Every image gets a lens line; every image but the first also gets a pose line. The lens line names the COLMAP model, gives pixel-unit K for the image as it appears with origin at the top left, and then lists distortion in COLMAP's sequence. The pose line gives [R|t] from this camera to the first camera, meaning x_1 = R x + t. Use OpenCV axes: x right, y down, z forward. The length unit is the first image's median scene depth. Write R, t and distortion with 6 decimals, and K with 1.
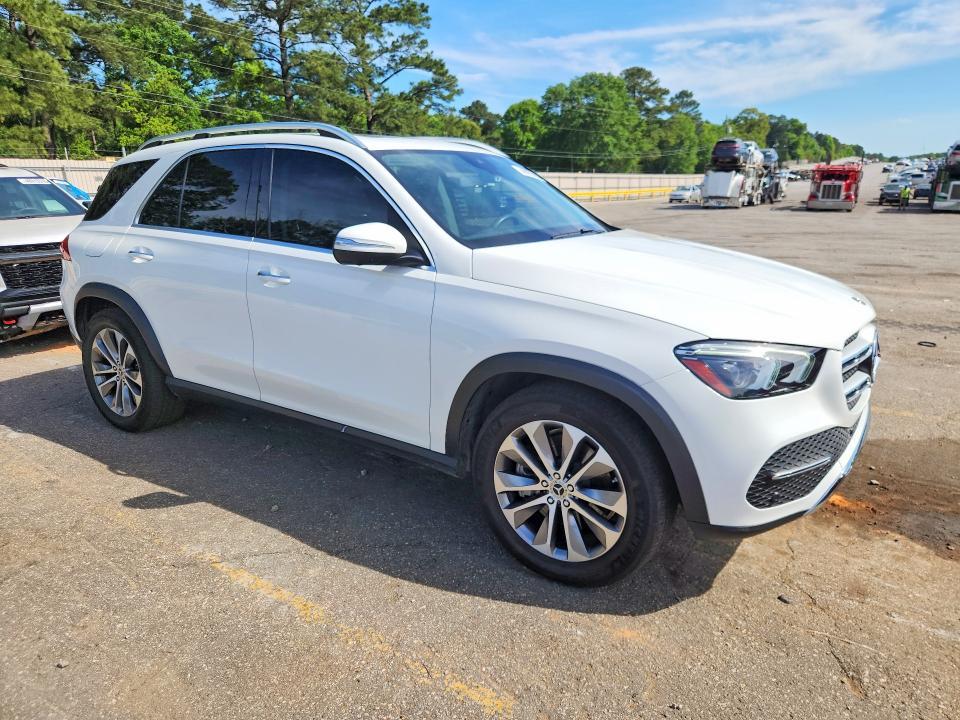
lens RADIAL K [[617.0, 0, 480.0], [0, 617.0, 360.0], [0, 0, 1]] dist [0.004160, 0.000289]
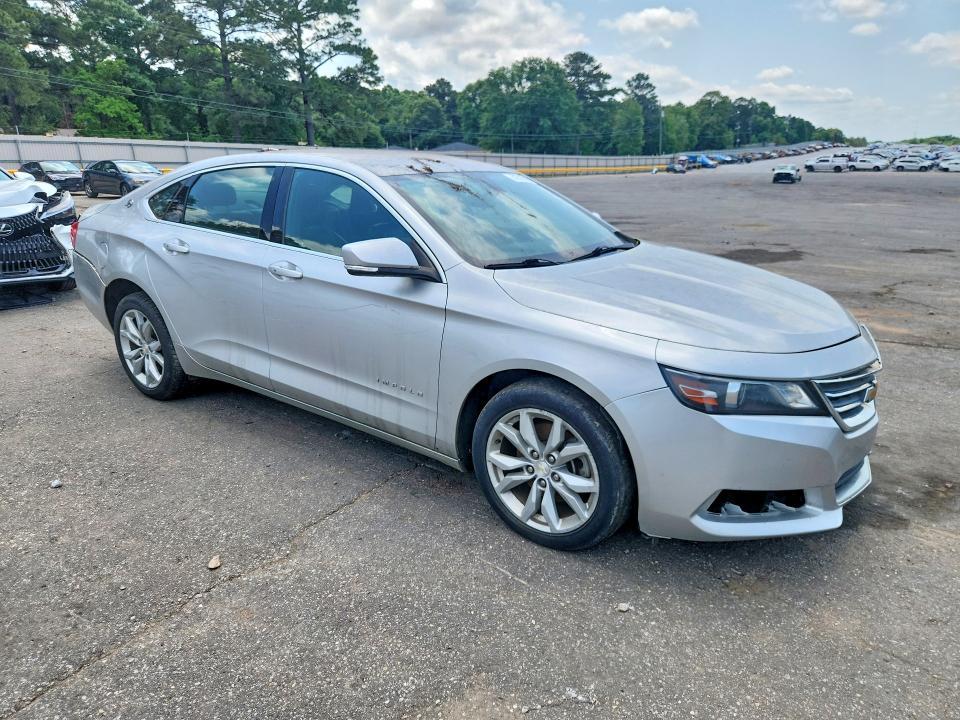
lens RADIAL K [[626.2, 0, 480.0], [0, 626.2, 360.0], [0, 0, 1]] dist [0.007772, 0.003058]
pose [[0.999733, 0.013877, 0.018451, 0.076976], [-0.014416, 0.999464, 0.029405, 0.027993], [-0.018033, -0.029663, 0.999397, -0.099666]]
